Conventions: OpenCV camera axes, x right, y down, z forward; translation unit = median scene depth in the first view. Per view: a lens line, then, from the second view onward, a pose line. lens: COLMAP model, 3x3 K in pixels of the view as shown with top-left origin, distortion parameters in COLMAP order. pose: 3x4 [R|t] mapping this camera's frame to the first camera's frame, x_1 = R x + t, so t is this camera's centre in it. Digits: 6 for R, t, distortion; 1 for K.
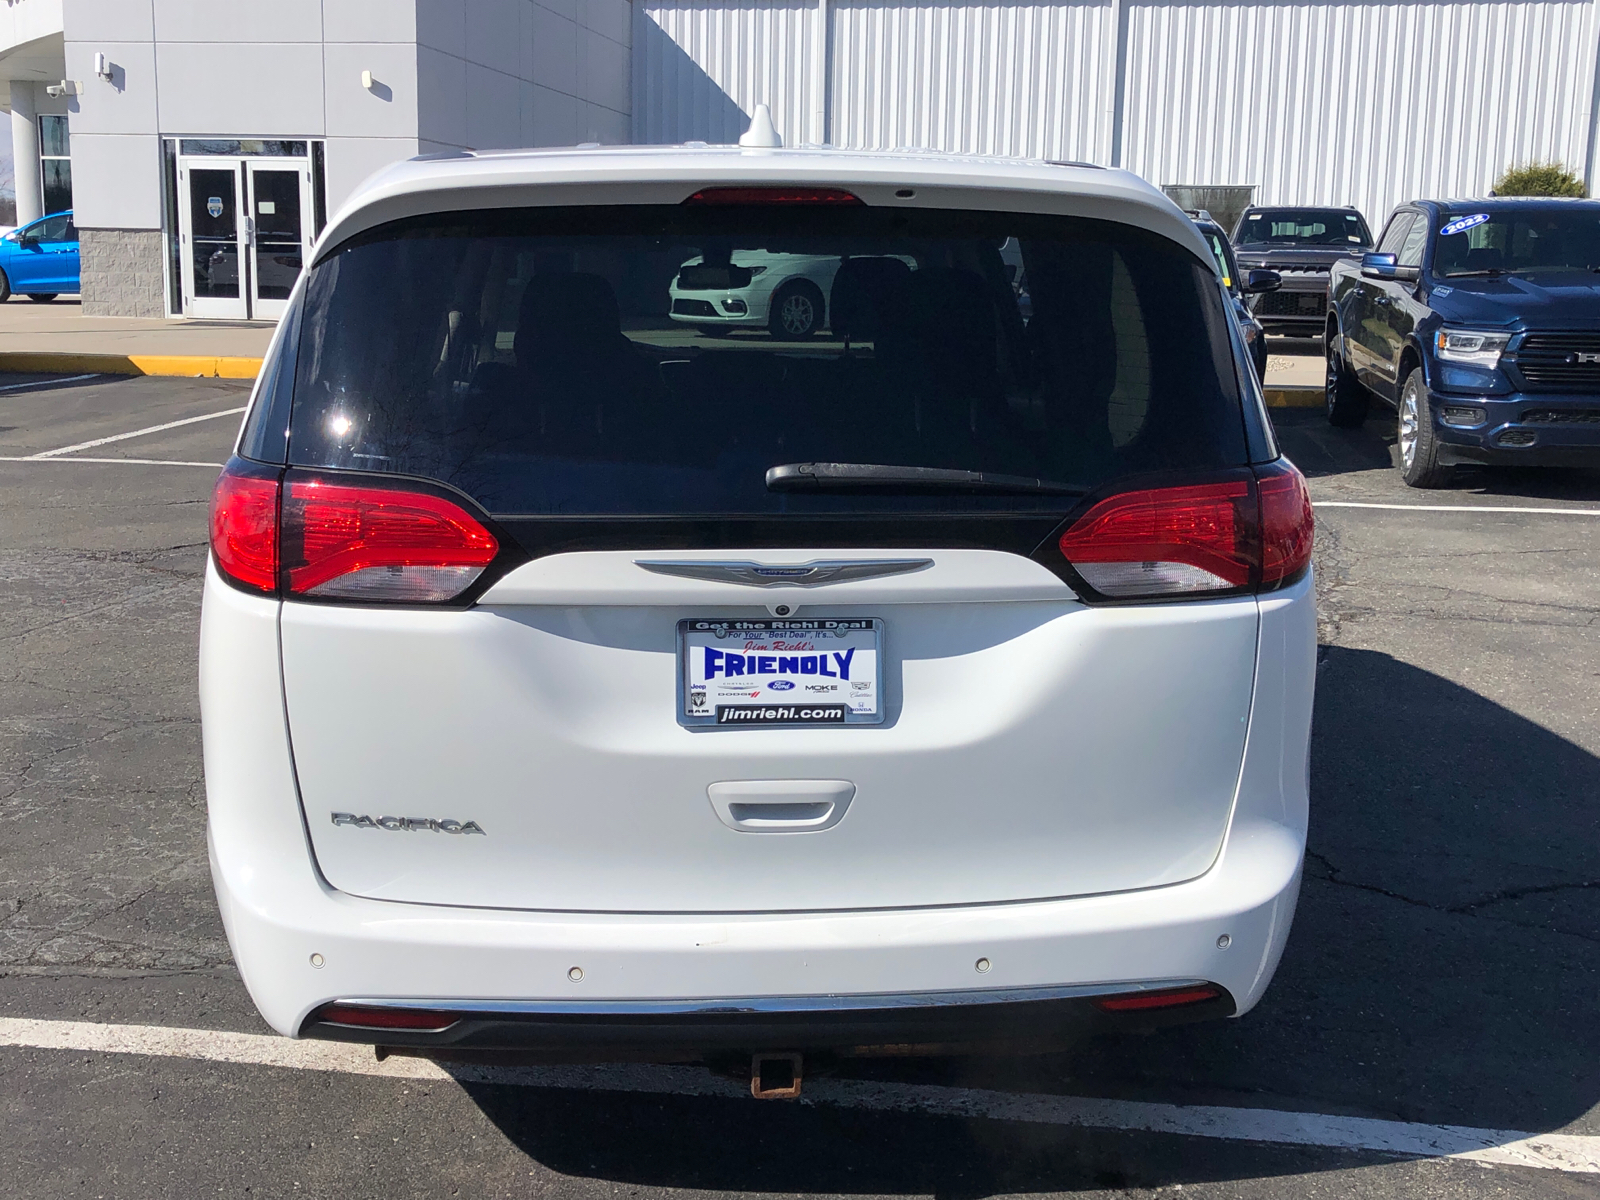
lens RADIAL K [[1762.6, 0, 799.3], [0, 1762.6, 543.2], [0, 0, 1]] dist [0.113393, -0.282103]
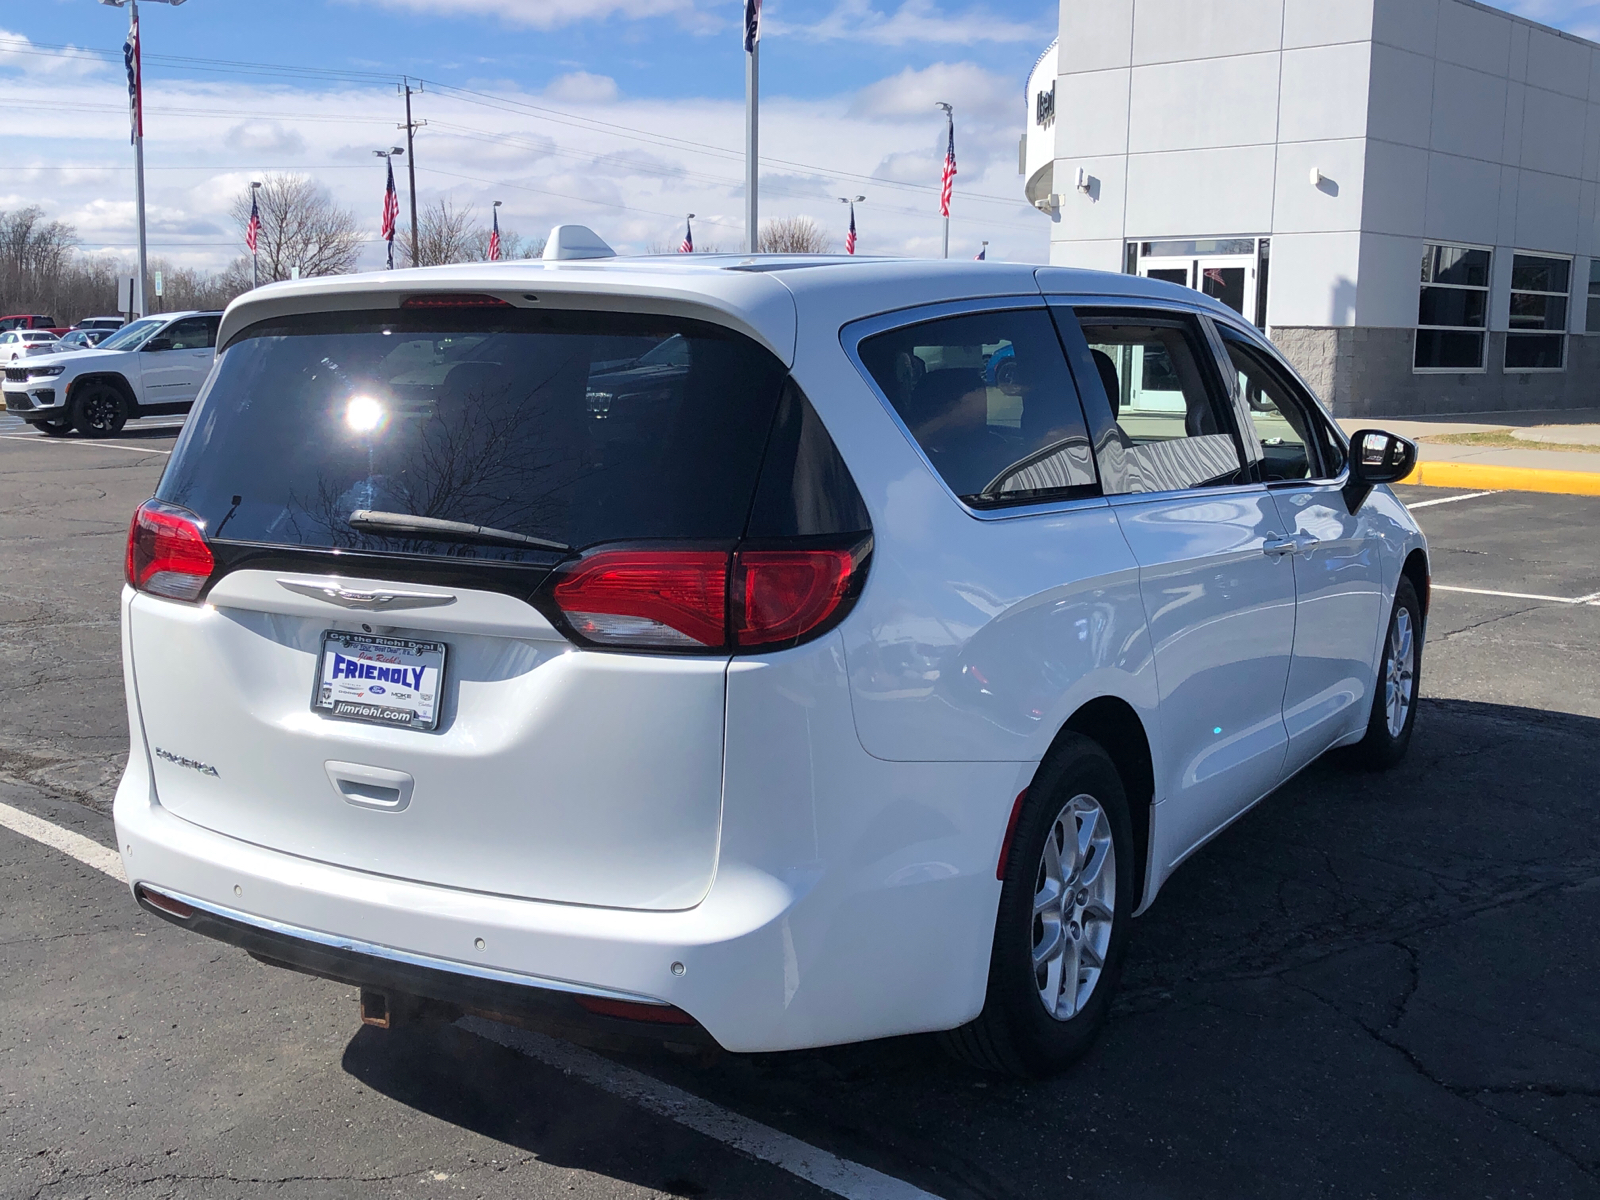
lens RADIAL K [[1756.6, 0, 800.1], [0, 1756.6, 554.8], [0, 0, 1]] dist [0.136590, -0.423965]
pose [[0.828110, 0.063092, -0.557003, 0.924576], [-0.087938, 0.995965, -0.017927, -0.018001], [0.553625, 0.063827, 0.830317, 0.122567]]
